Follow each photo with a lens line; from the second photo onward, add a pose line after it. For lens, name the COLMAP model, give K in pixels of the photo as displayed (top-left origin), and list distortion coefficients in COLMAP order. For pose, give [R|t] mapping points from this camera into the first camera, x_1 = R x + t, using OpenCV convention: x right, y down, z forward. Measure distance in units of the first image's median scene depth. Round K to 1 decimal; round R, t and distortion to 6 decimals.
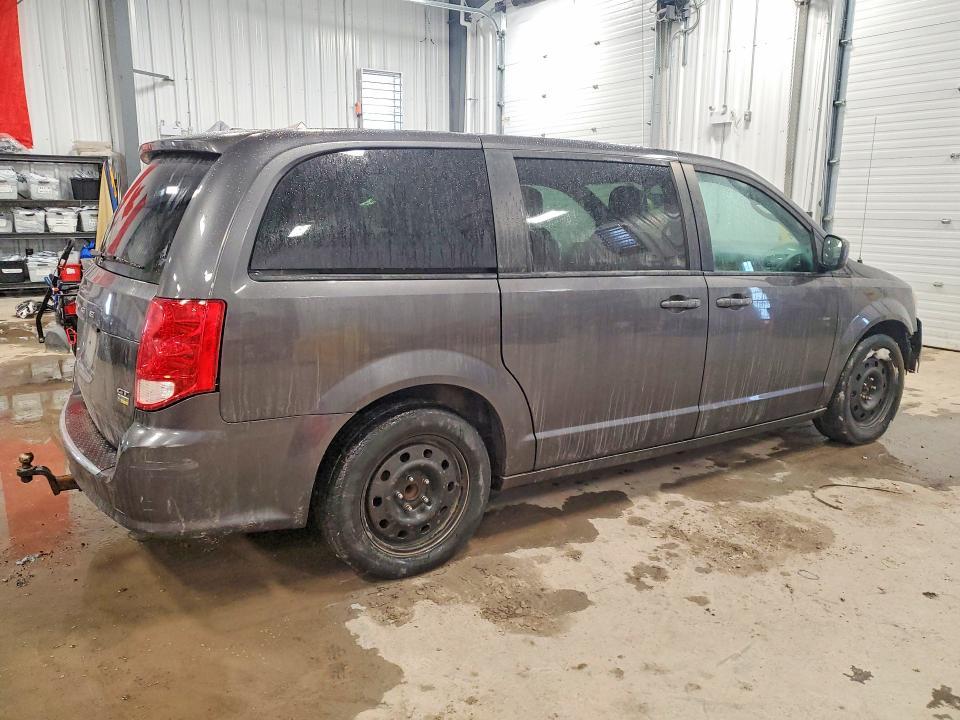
lens RADIAL K [[779.4, 0, 480.0], [0, 779.4, 360.0], [0, 0, 1]] dist [0.029557, -0.000493]
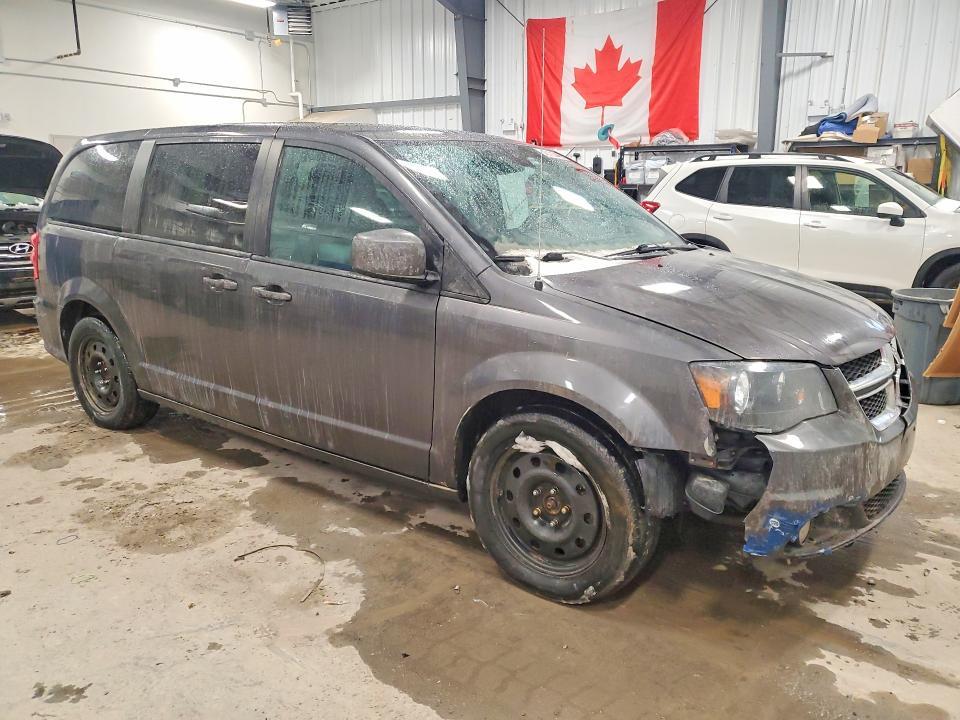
lens RADIAL K [[779.4, 0, 480.0], [0, 779.4, 360.0], [0, 0, 1]] dist [0.029557, -0.000493]
pose [[0.304855, 0.207148, -0.929599, 1.158217], [-0.190649, 0.969577, 0.153535, -0.169956], [0.933122, 0.130421, 0.335073, 0.870613]]
